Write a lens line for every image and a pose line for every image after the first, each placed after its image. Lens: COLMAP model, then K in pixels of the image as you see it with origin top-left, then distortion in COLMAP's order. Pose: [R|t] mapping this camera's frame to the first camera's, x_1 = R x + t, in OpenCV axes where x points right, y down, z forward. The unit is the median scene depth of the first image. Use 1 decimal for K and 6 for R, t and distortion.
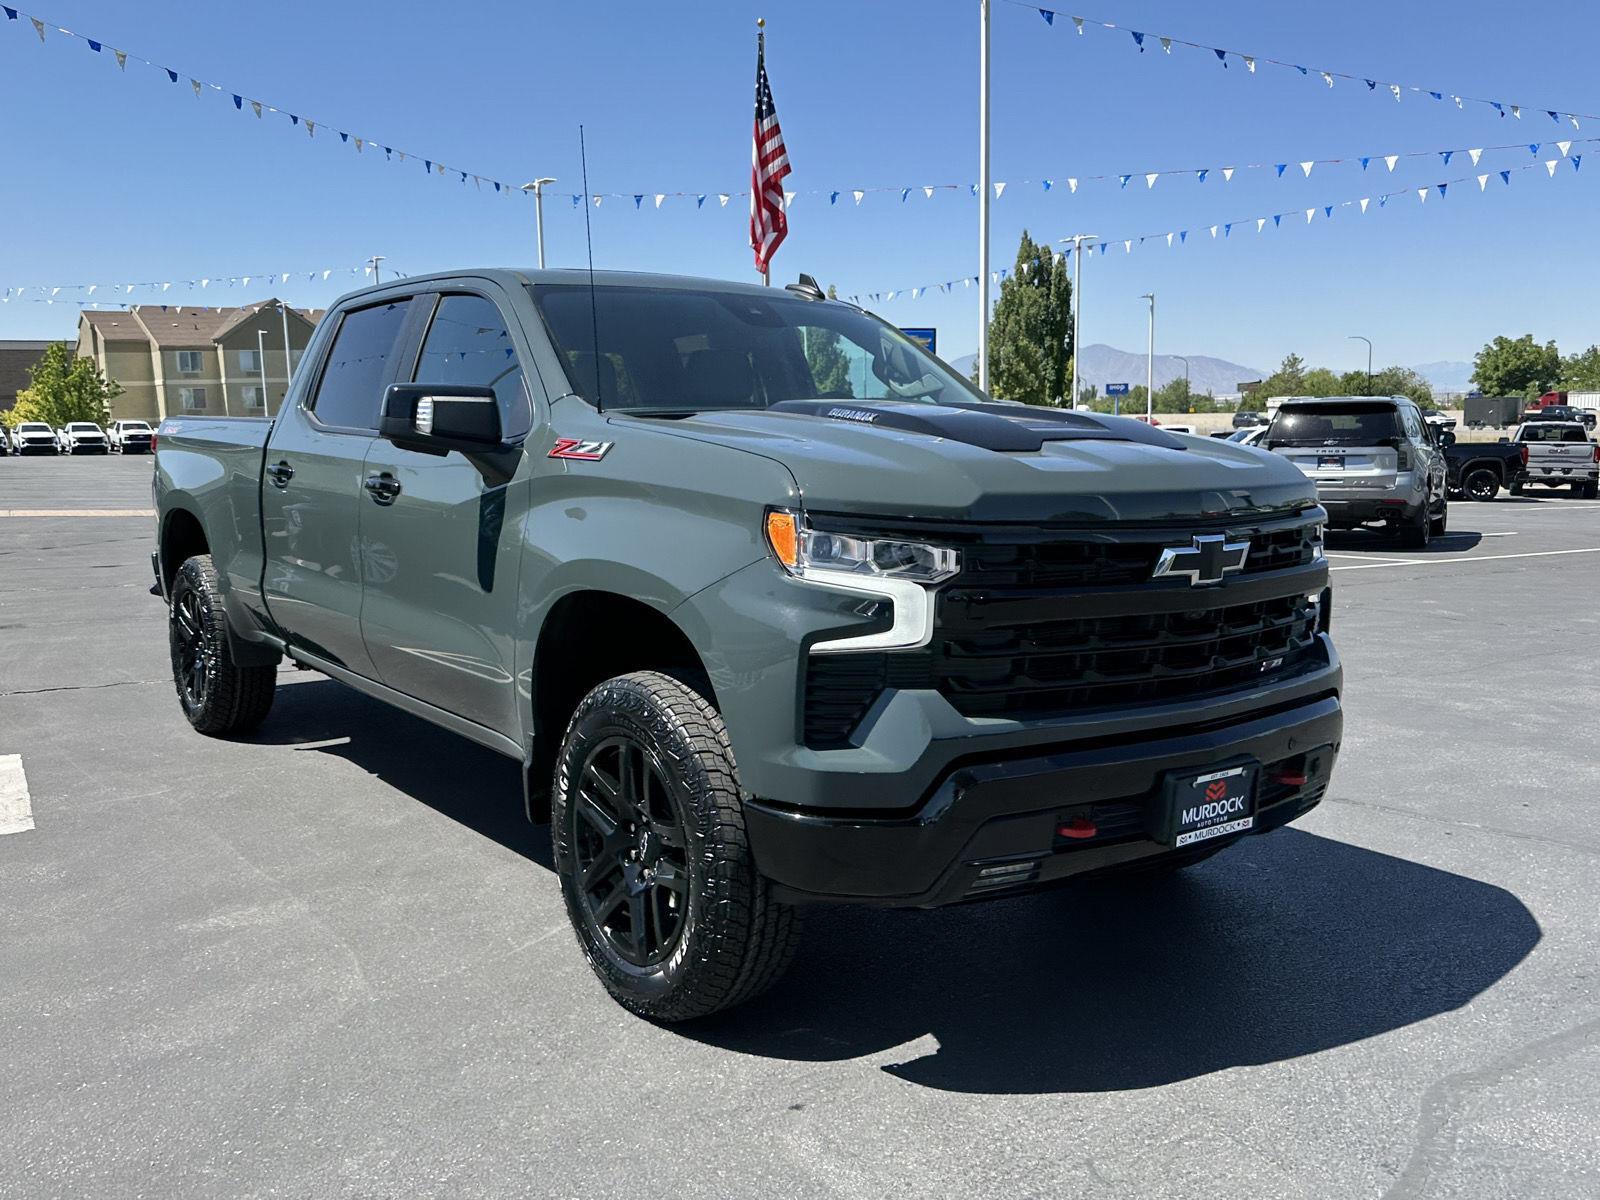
lens RADIAL K [[1359.5, 0, 806.2], [0, 1359.5, 579.4], [0, 0, 1]] dist [0.135676, -0.226276]
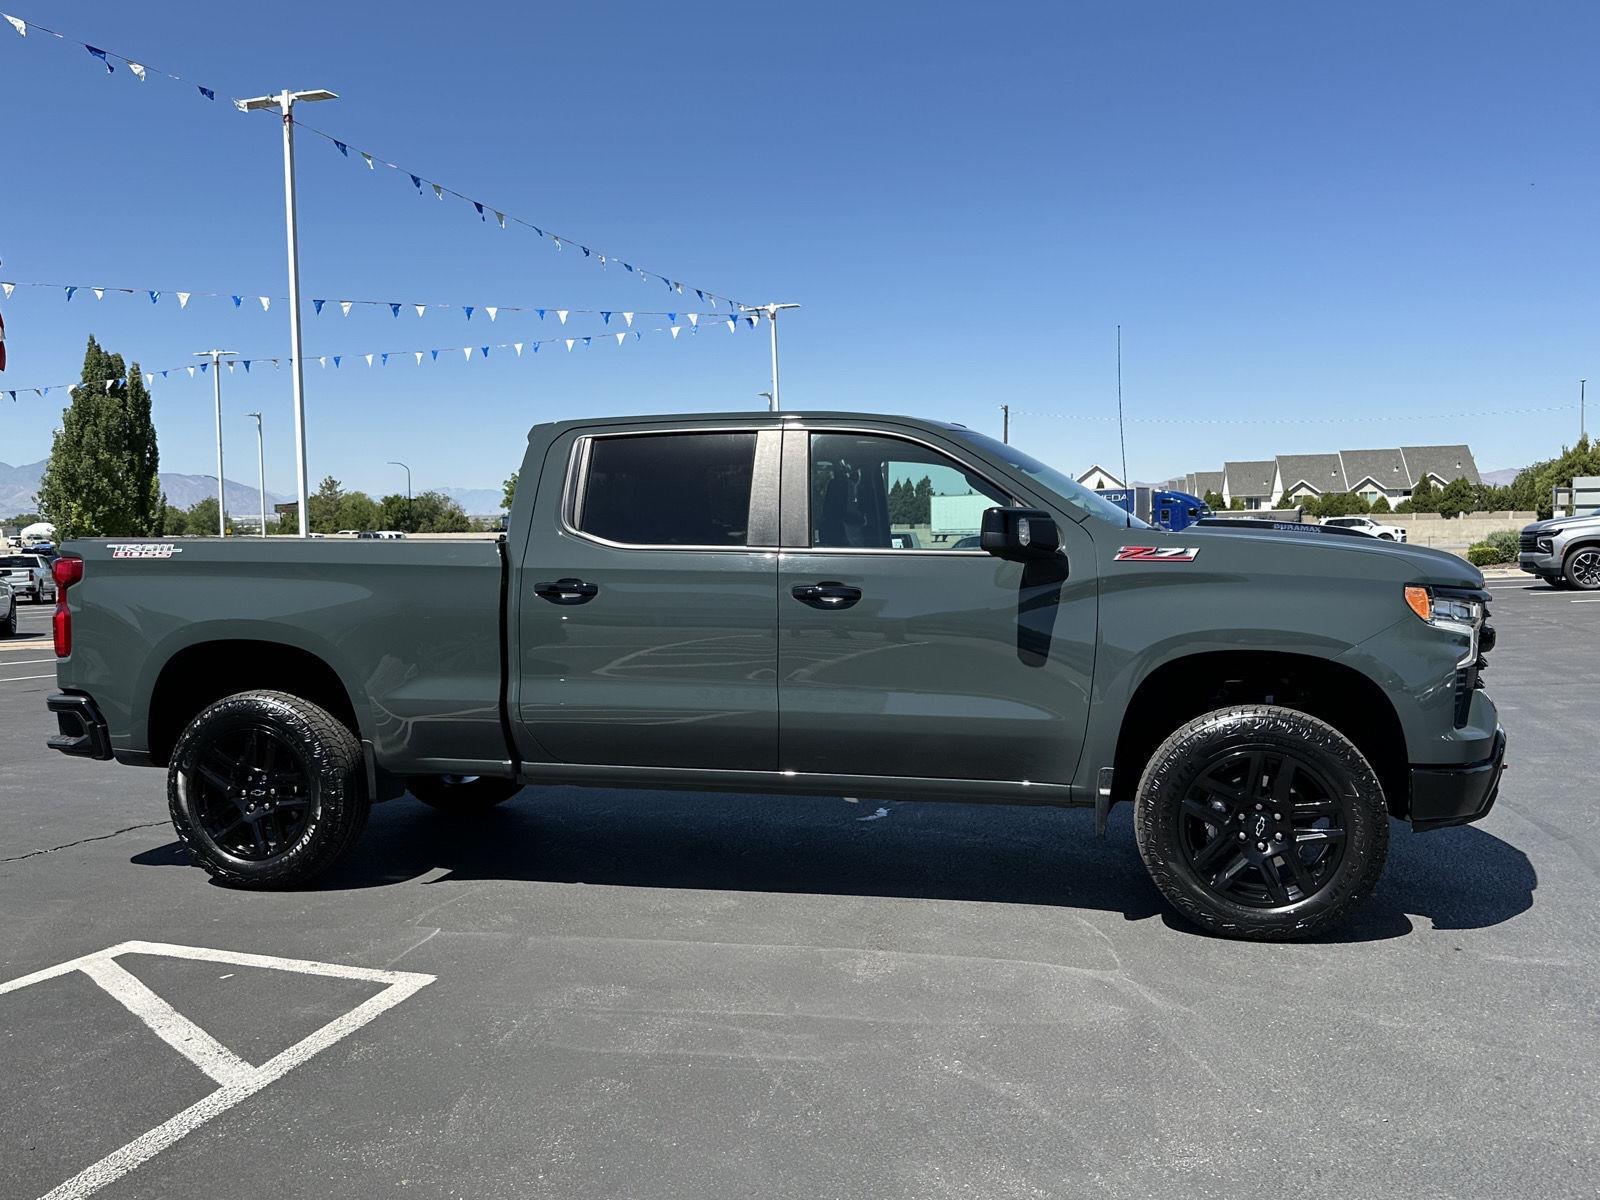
lens RADIAL K [[1356.9, 0, 804.9], [0, 1356.9, 602.4], [0, 0, 1]] dist [0.166345, -0.339979]
pose [[0.777594, -0.035560, 0.627761, -1.255373], [0.079879, 0.995897, -0.042531, -0.015130], [-0.623672, 0.083216, 0.777244, 0.133802]]
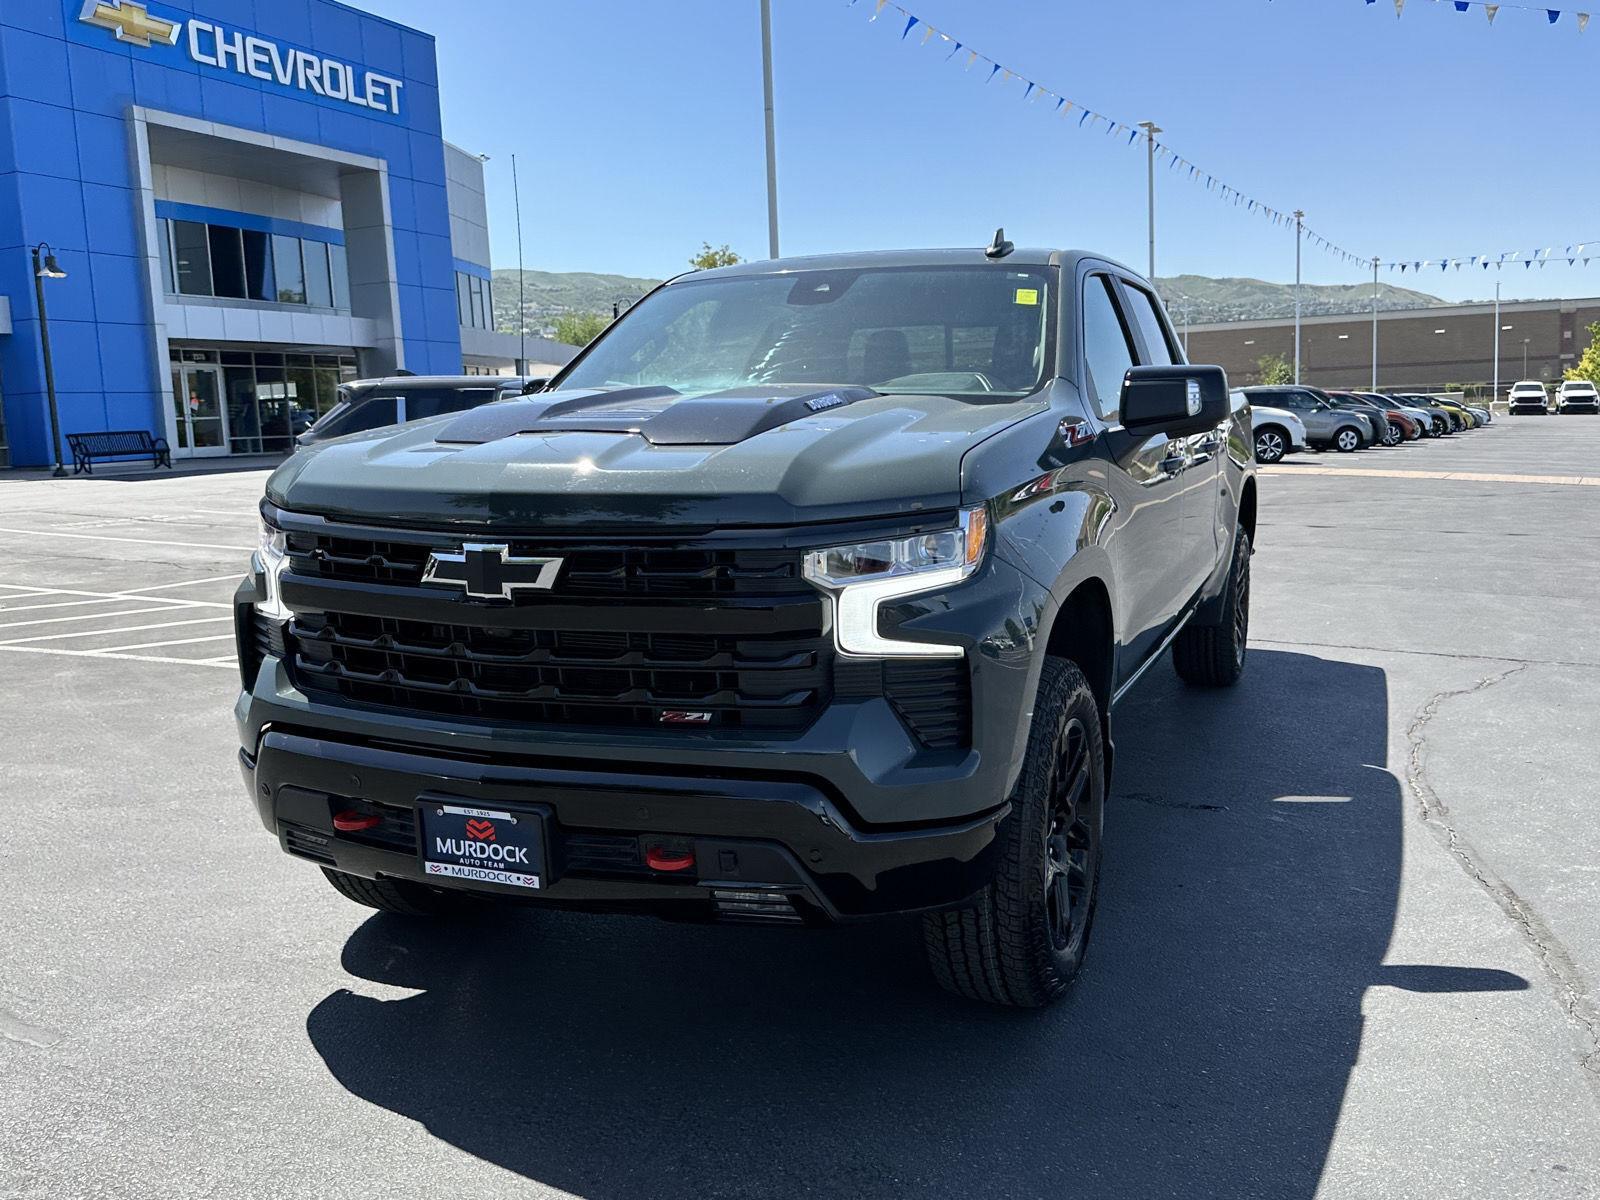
lens RADIAL K [[1396.0, 0, 843.3], [0, 1396.0, 574.5], [0, 0, 1]] dist [0.069223, -0.091463]
pose [[0.516386, 0.098378, -0.850686, 0.992822], [-0.077270, 0.994680, 0.068125, -0.076796], [0.852863, 0.030553, 0.521241, 0.608482]]
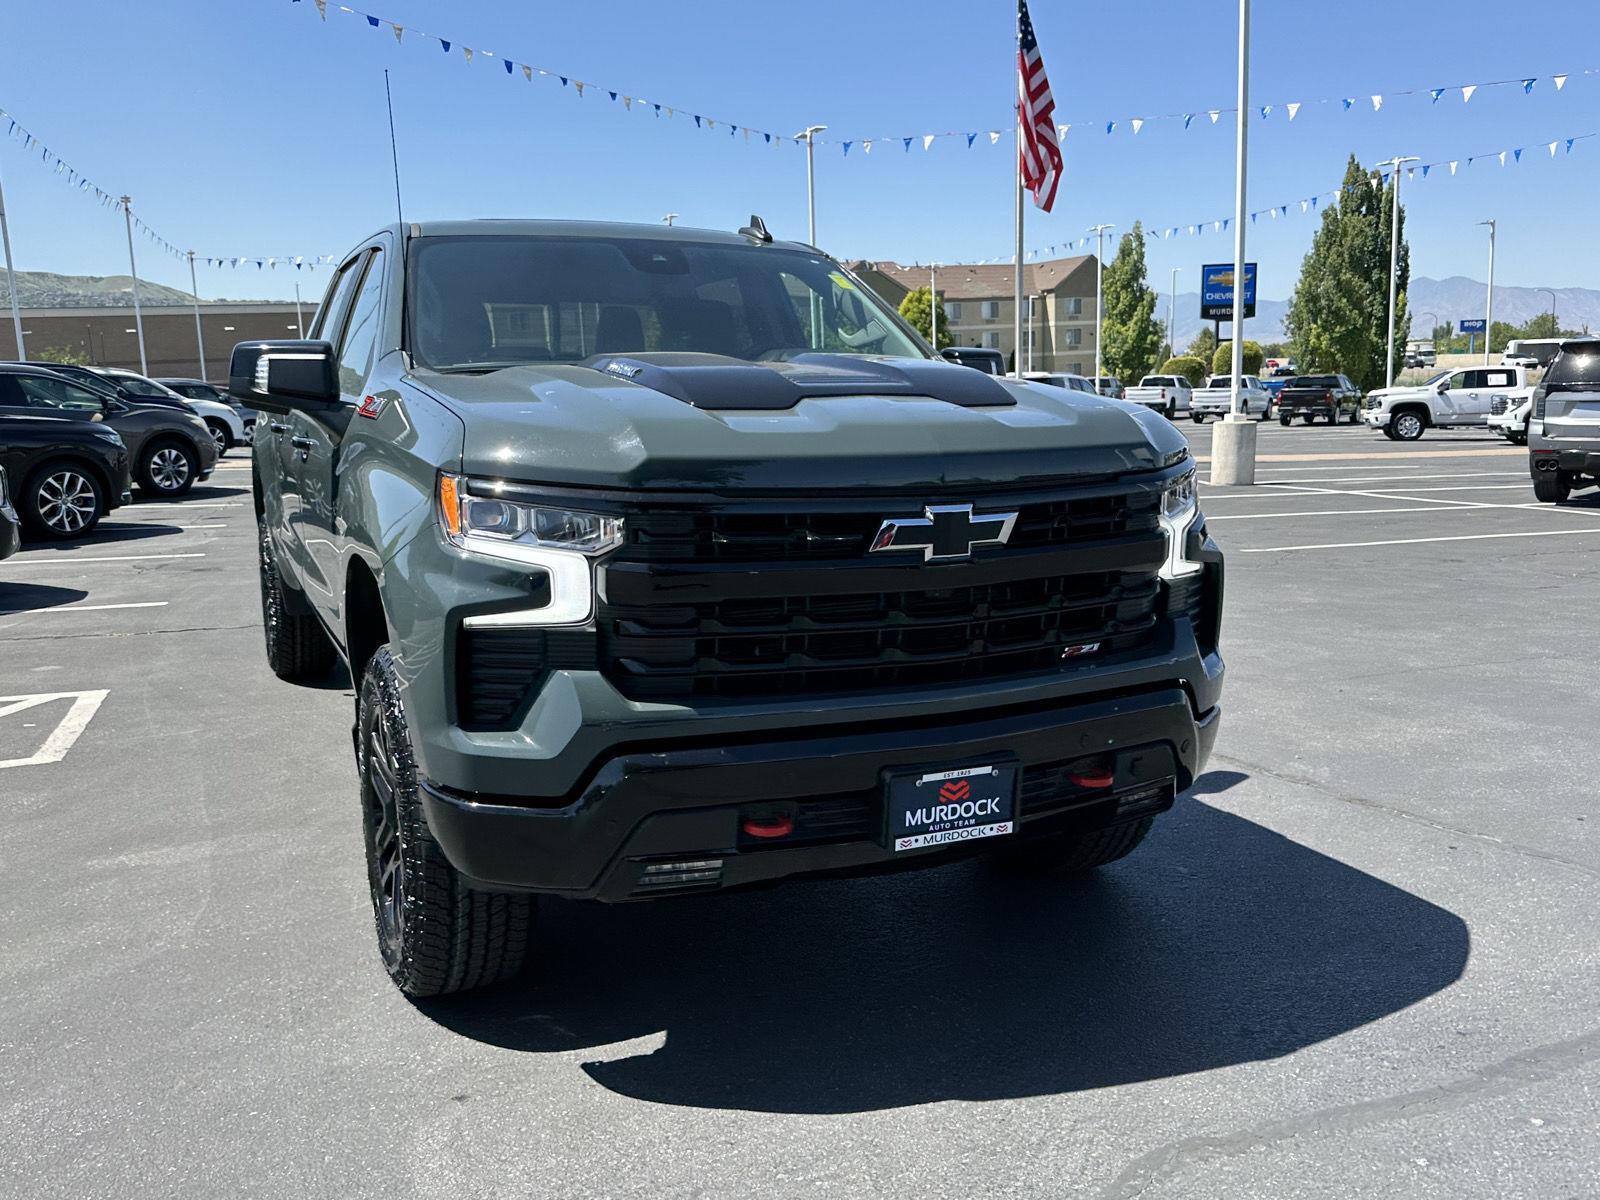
lens RADIAL K [[1356.9, 0, 804.9], [0, 1356.9, 602.4], [0, 0, 1]] dist [0.166345, -0.339979]
pose [[0.976662, 0.023307, -0.213515, 0.328021], [-0.011944, 0.998450, 0.054357, -0.013278], [0.214451, -0.050538, 0.975426, 0.102285]]
